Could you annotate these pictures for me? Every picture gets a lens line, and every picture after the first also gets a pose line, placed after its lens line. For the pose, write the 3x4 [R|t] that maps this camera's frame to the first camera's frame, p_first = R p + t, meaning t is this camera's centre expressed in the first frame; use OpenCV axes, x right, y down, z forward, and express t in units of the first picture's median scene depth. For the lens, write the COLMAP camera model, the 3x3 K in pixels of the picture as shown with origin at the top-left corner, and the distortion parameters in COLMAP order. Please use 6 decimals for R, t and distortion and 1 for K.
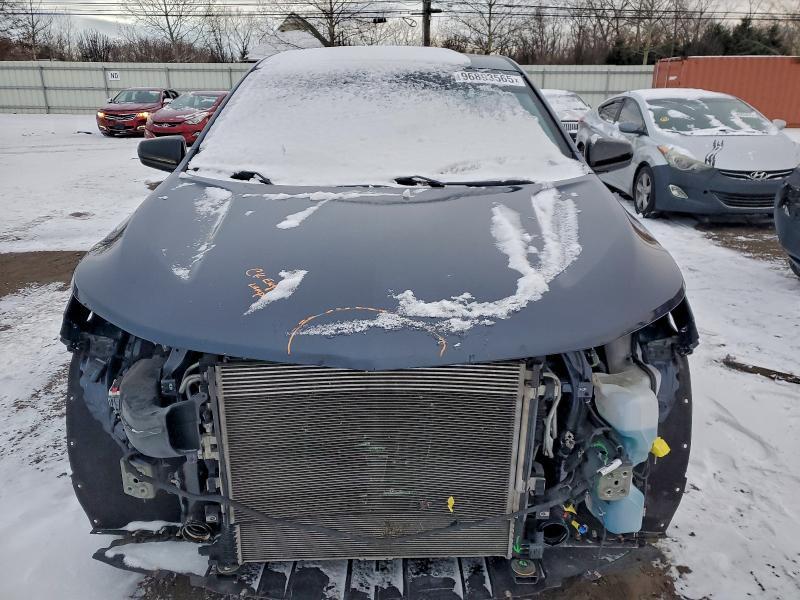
lens RADIAL K [[638.3, 0, 398.0], [0, 638.3, 287.5], [0, 0, 1]] dist [0.010558, 0.004275]
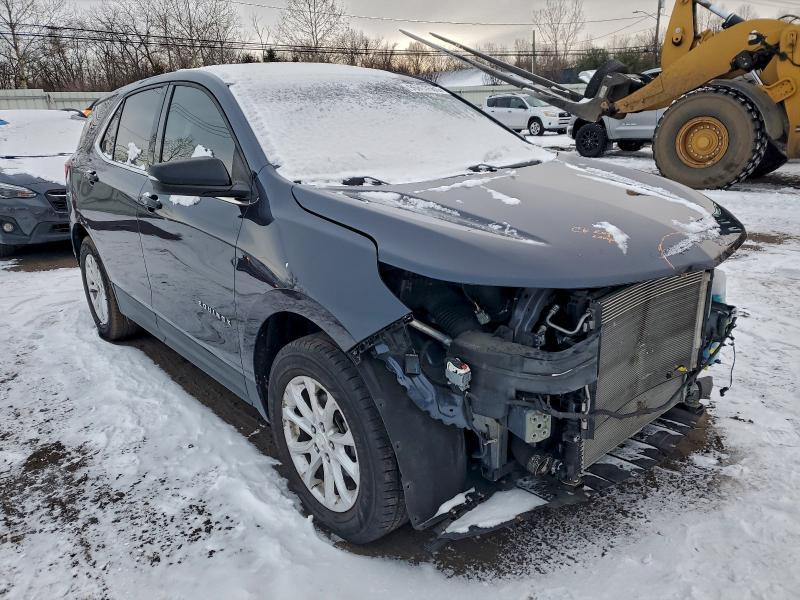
lens RADIAL K [[637.6, 0, 400.0], [0, 637.6, 300.0], [0, 0, 1]] dist [0.026803, 0.002304]
pose [[0.768430, -0.223477, 0.599645, -0.870730], [0.235809, 0.969988, 0.059314, -0.031966], [-0.594903, 0.095823, 0.798065, 0.147181]]
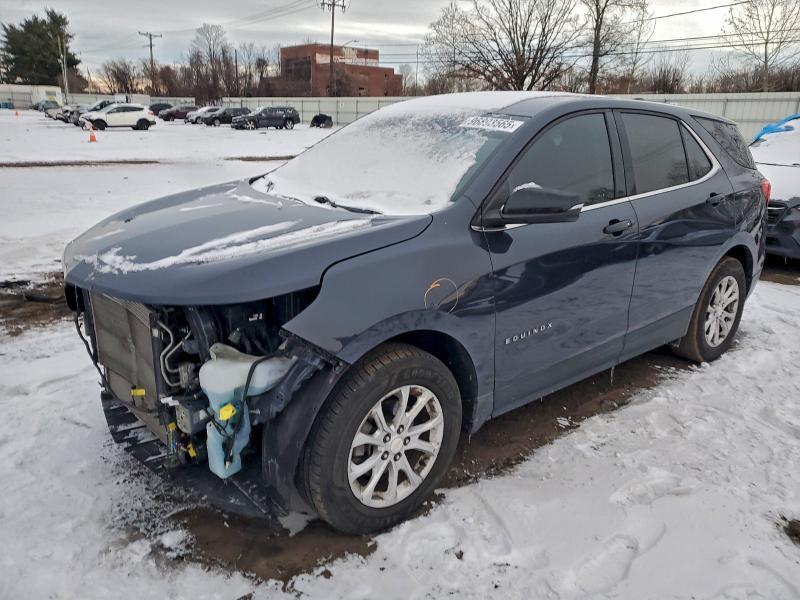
lens RADIAL K [[637.6, 0, 400.0], [0, 637.6, 300.0], [0, 0, 1]] dist [0.026803, 0.002304]
pose [[0.631144, 0.230813, -0.740528, 1.117471], [-0.250233, 0.964244, 0.087271, -0.123081], [0.734194, 0.130224, 0.666334, 0.280041]]
